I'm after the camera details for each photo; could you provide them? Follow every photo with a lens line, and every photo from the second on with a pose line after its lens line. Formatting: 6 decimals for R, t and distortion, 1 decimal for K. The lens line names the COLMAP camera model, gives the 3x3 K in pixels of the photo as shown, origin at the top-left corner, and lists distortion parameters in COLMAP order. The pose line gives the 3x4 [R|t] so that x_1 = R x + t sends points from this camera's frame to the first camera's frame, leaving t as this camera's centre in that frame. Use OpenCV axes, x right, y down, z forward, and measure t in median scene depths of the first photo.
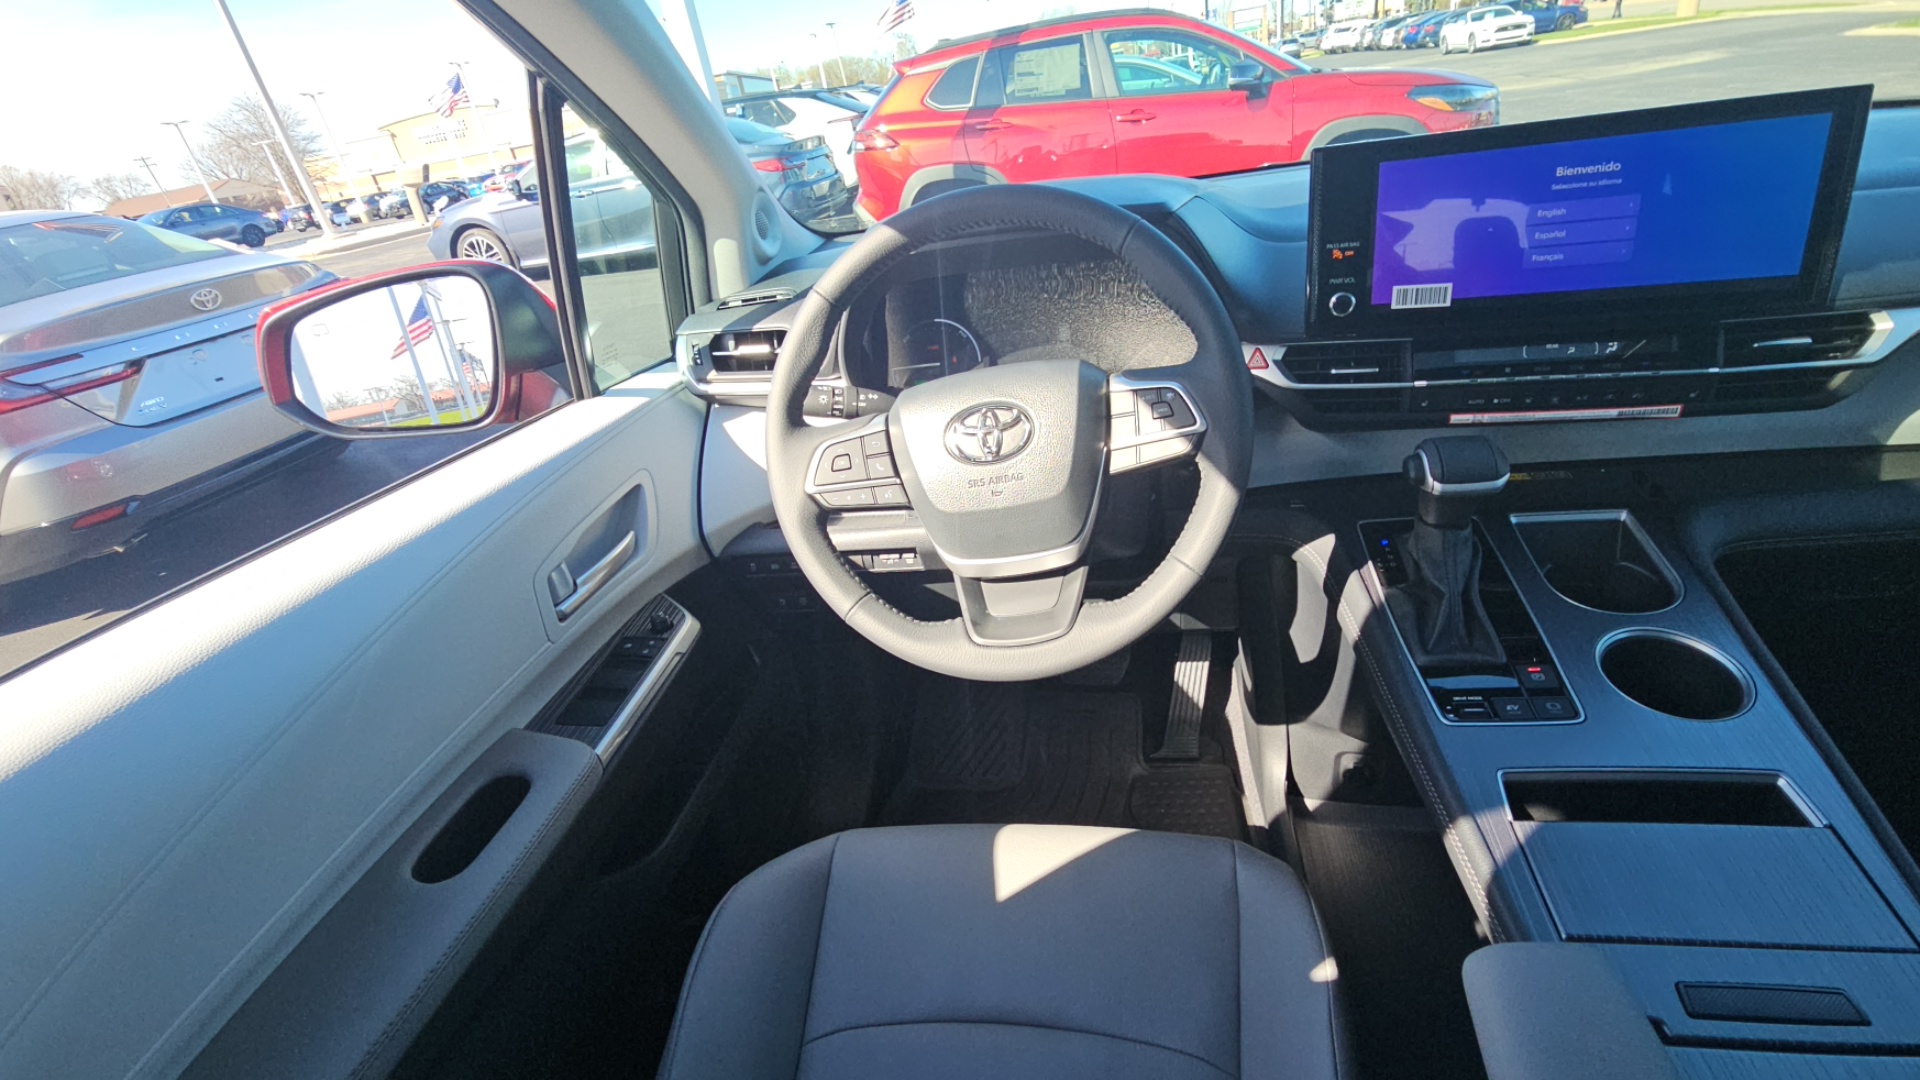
lens RADIAL K [[857.8, 0, 979.7], [0, 857.8, 548.7], [0, 0, 1]] dist [0.010032, -0.007228]
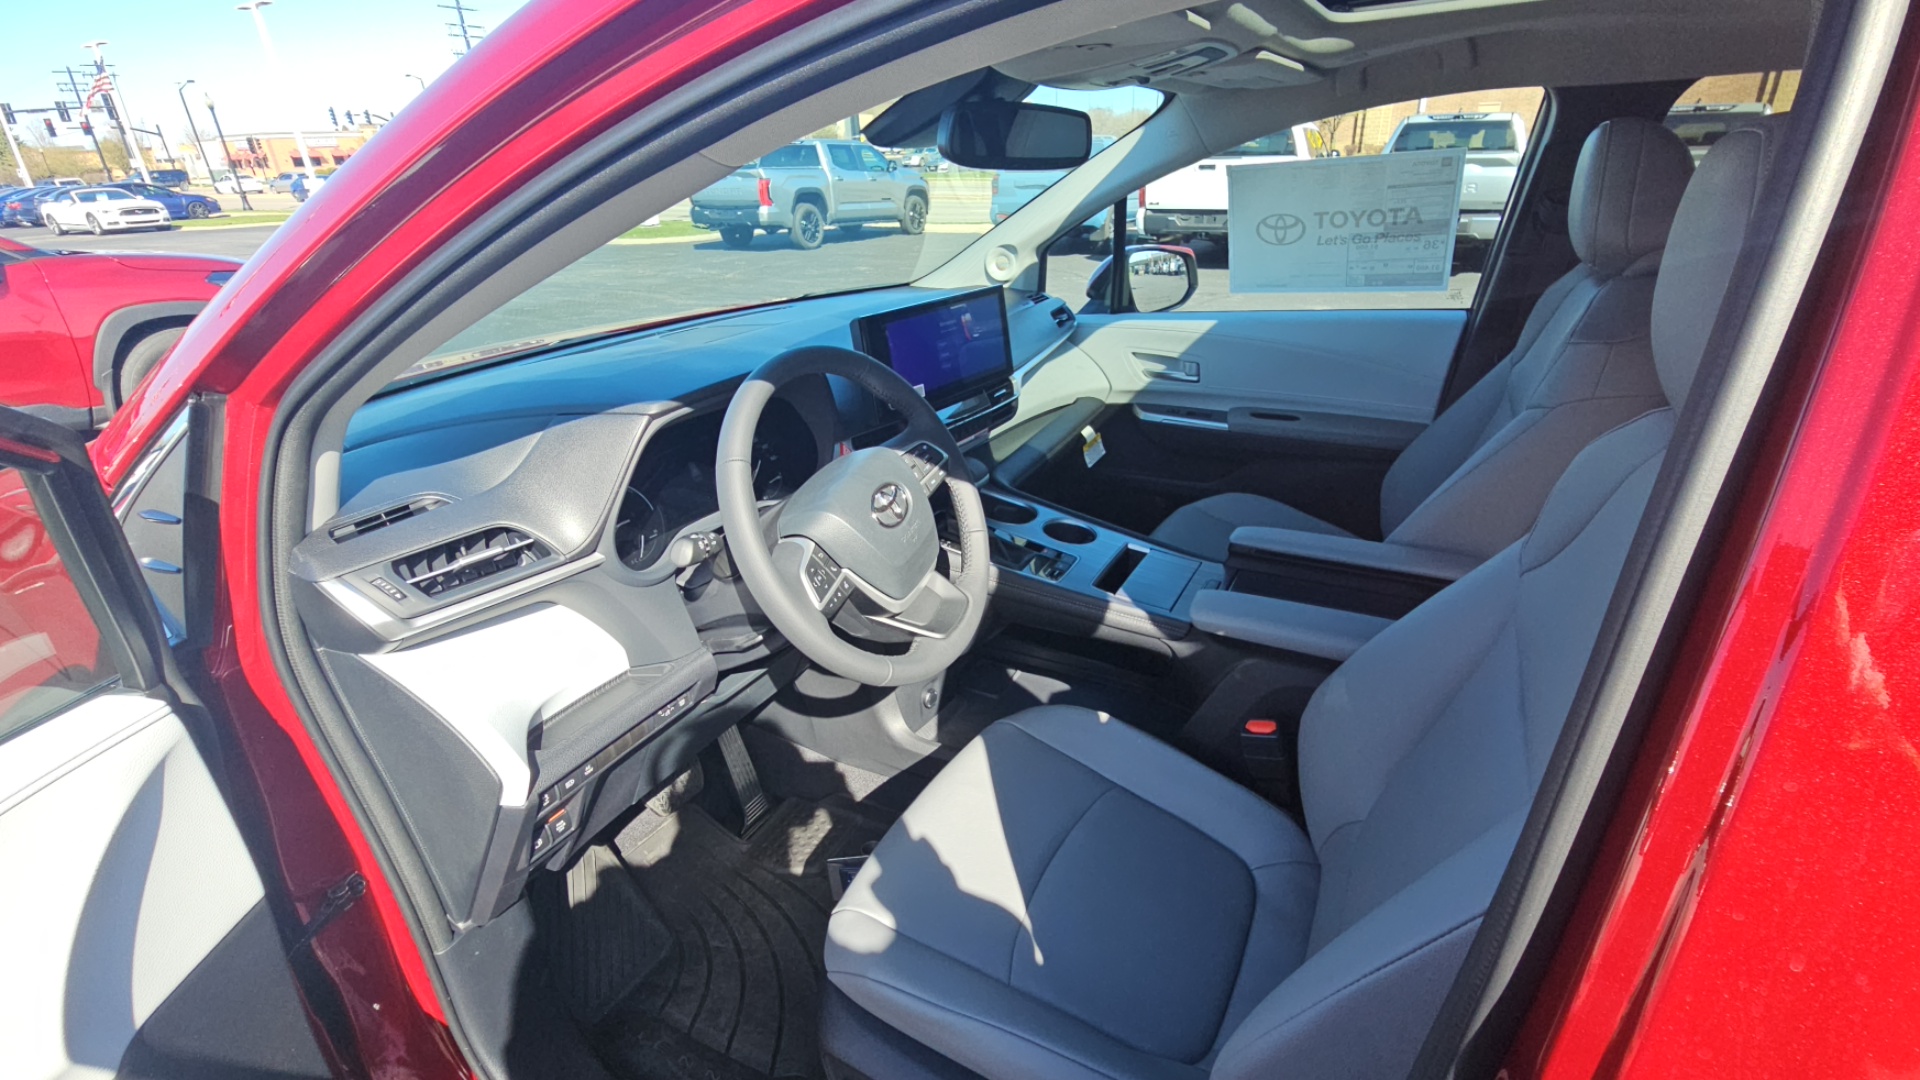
lens RADIAL K [[857.8, 0, 982.5], [0, 857.8, 542.5], [0, 0, 1]] dist [0.010032, -0.007228]
pose [[0.316378, -0.264988, 0.910871, -1.102483], [0.432802, 0.894756, 0.109973, -0.145350], [-0.844149, 0.359434, 0.397768, 0.280922]]
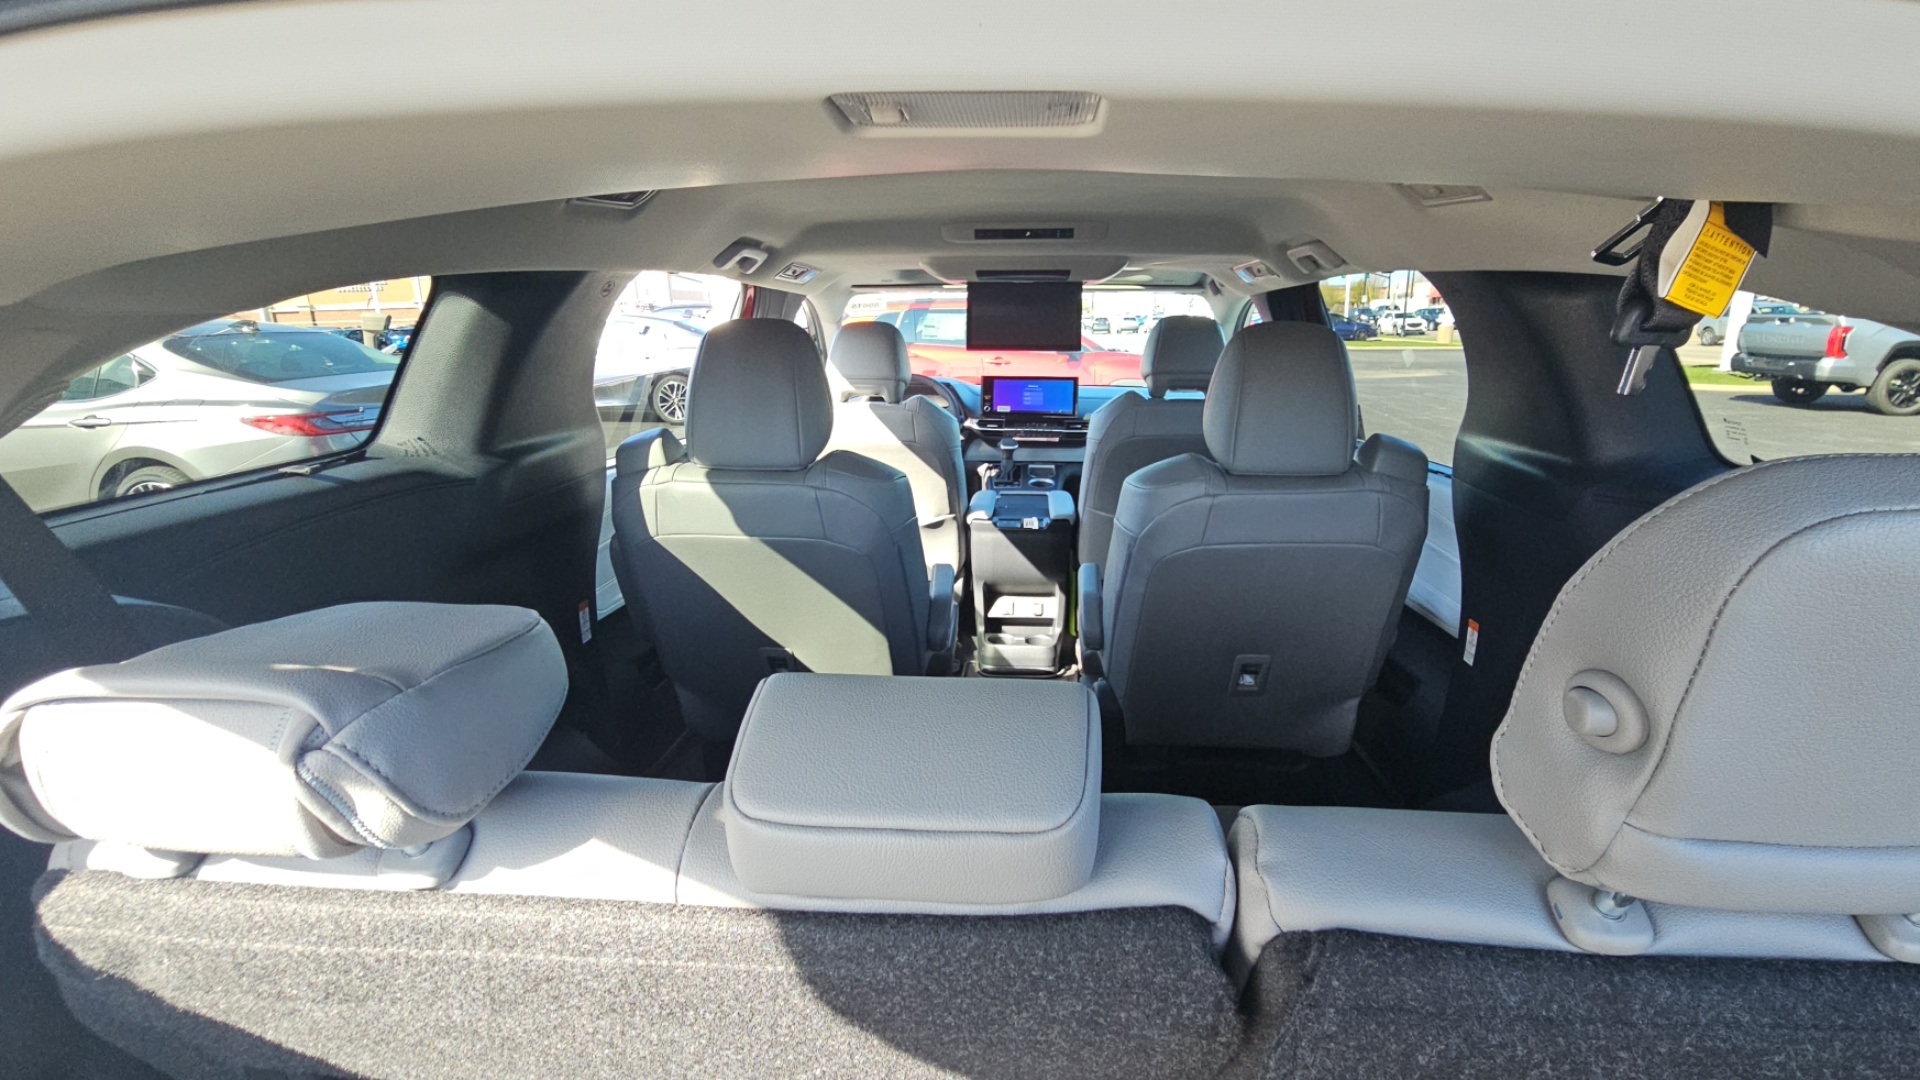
lens RADIAL K [[860.8, 0, 975.9], [0, 860.8, 542.3], [0, 0, 1]] dist [0.003078, -0.003542]
pose [[0.986954, 0.103054, 0.123699, -0.111771], [-0.070579, 0.967483, -0.242888, 1.441320], [-0.144708, 0.230988, 0.962135, -3.055517]]
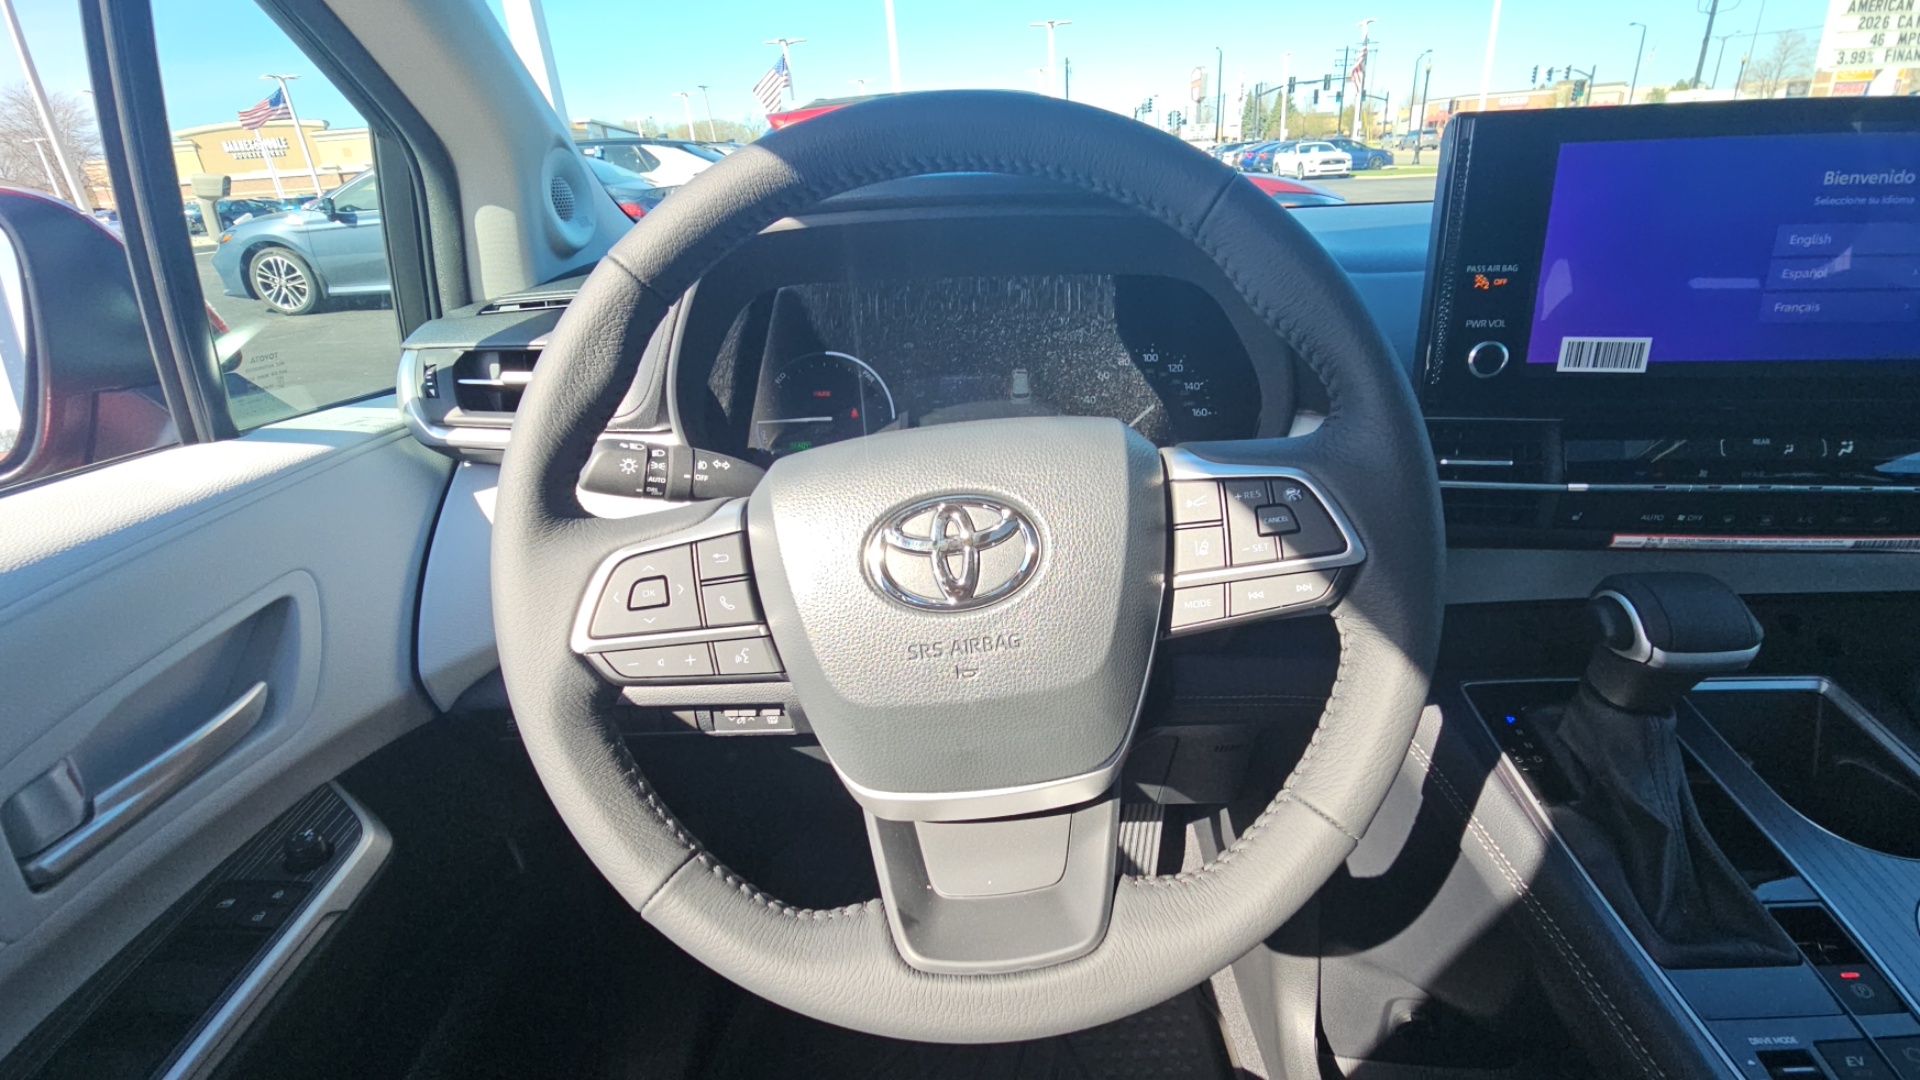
lens RADIAL K [[857.8, 0, 980.0], [0, 857.8, 550.6], [0, 0, 1]] dist [0.010032, -0.007228]
pose [[0.986224, 0.033230, 0.162041, -0.048288], [-0.020615, 0.996668, -0.078916, -0.083454], [-0.164124, 0.074488, 0.983623, 0.438841]]
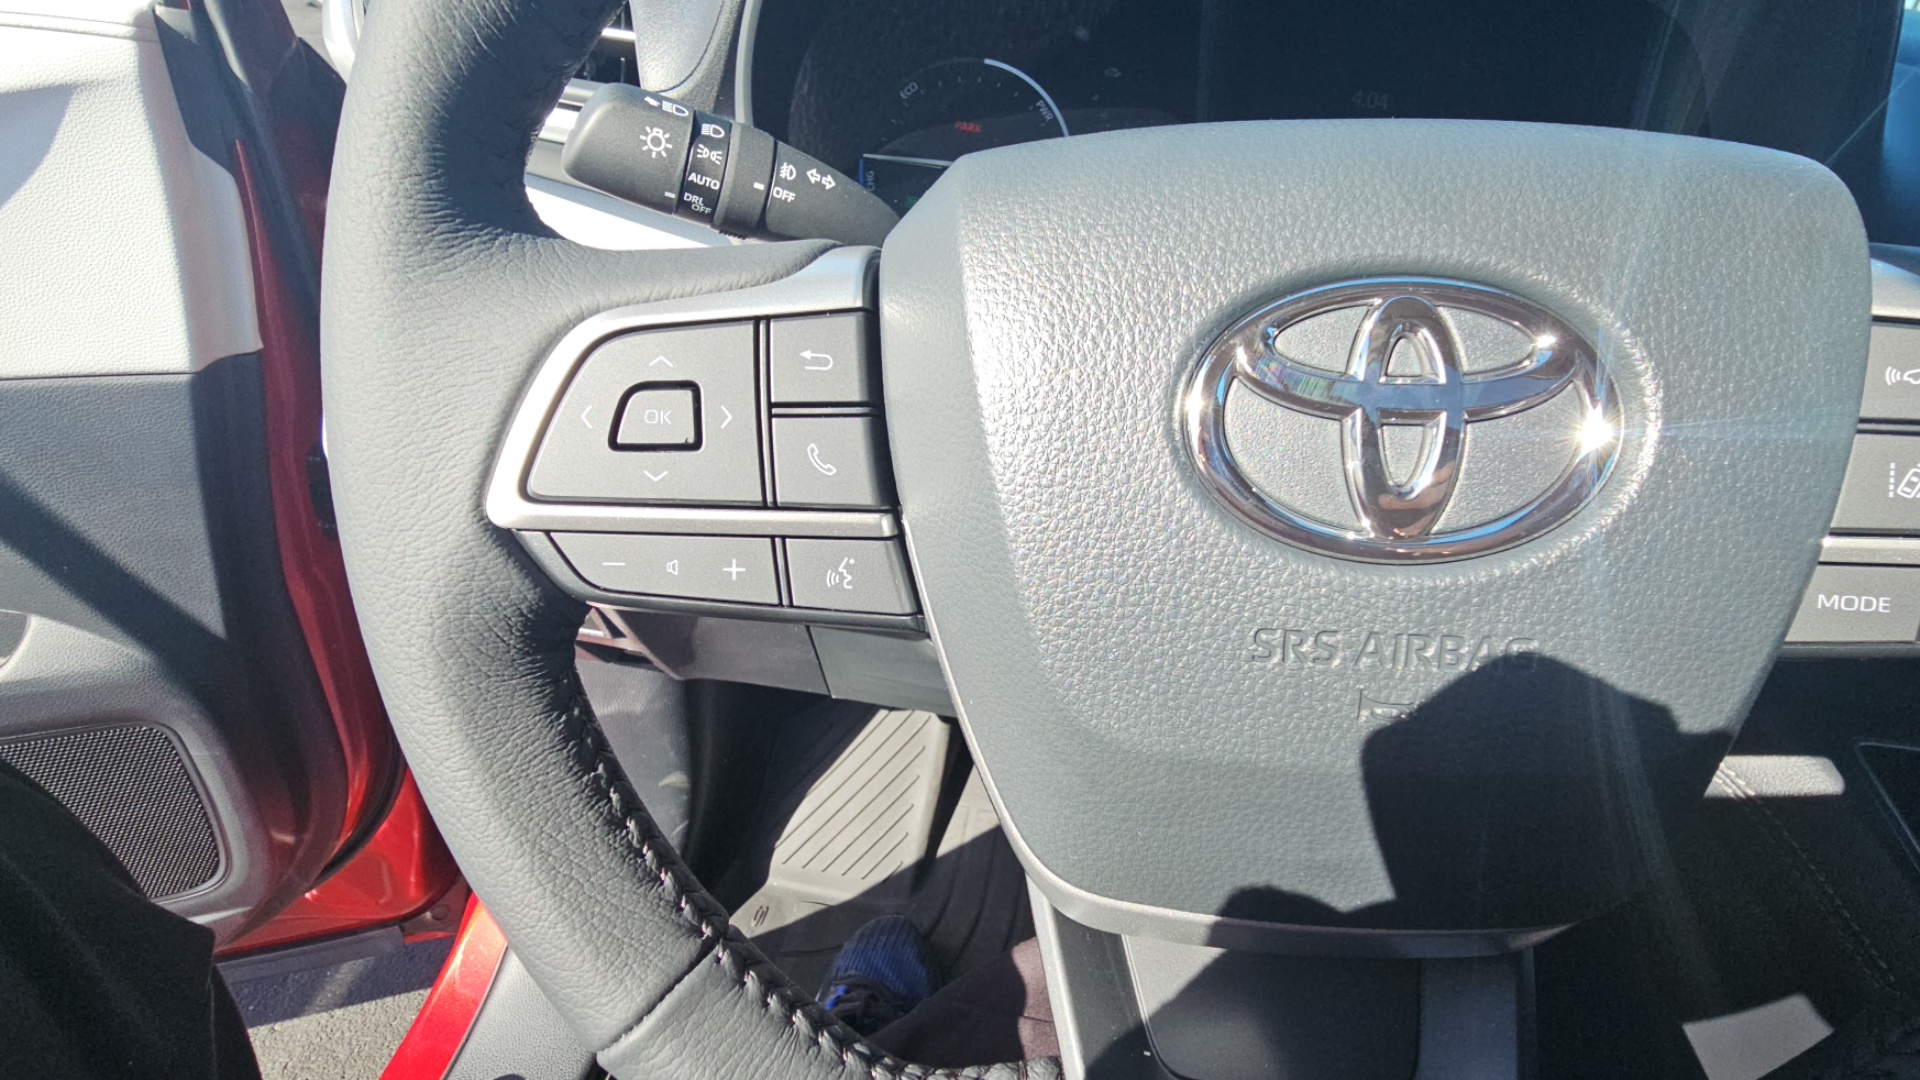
lens RADIAL K [[857.8, 0, 987.3], [0, 857.8, 545.4], [0, 0, 1]] dist [0.010032, -0.007228]
pose [[0.979234, 0.142502, 0.144198, -0.095703], [-0.155289, 0.984490, 0.081639, -0.092275], [-0.130327, -0.102336, 0.986176, 0.706646]]
